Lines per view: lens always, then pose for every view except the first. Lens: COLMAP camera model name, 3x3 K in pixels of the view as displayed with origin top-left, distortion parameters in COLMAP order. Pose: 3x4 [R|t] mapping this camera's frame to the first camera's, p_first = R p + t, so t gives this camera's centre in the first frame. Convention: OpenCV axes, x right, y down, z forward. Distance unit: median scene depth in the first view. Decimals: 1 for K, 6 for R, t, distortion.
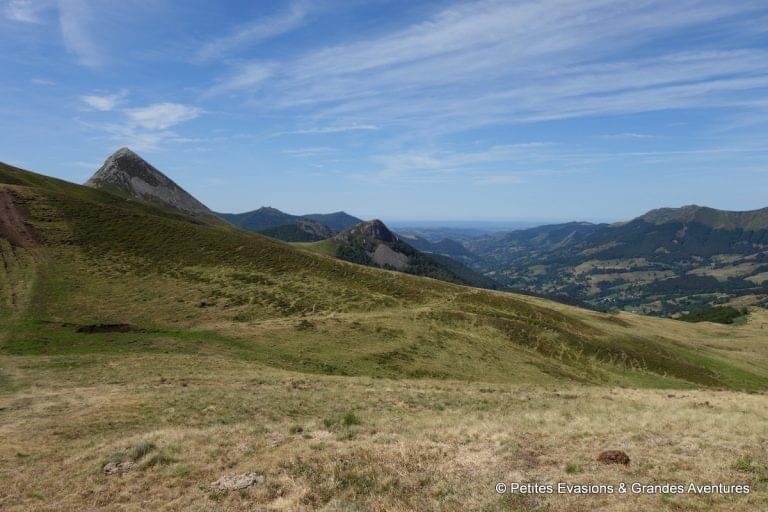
lens RADIAL K [[1210.9, 0, 384.2], [0, 1210.9, 255.8], [0, 0, 1]] dist [0.012954, 0.000000]
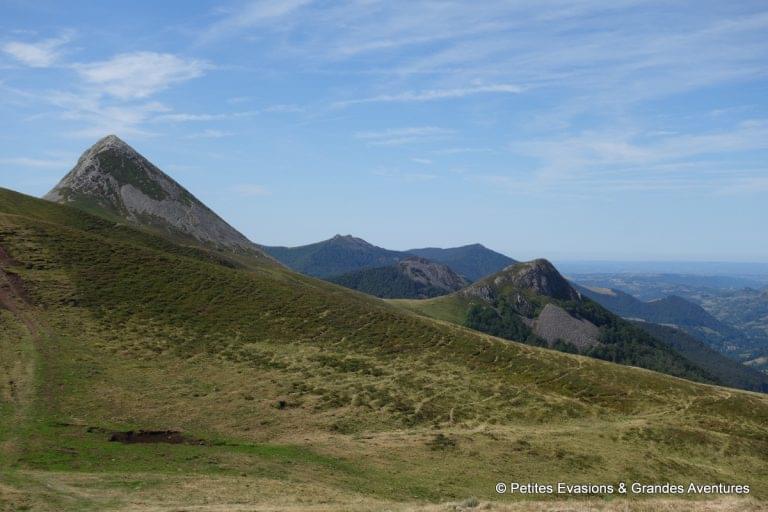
lens RADIAL K [[1210.9, 0, 383.2], [0, 1210.9, 256.9], [0, 0, 1]] dist [0.012954, 0.000000]
pose [[0.980792, 0.002304, -0.195042, 0.028027], [-0.017656, 0.996874, -0.077012, 0.011654], [0.194255, 0.078977, 0.977767, 0.407277]]
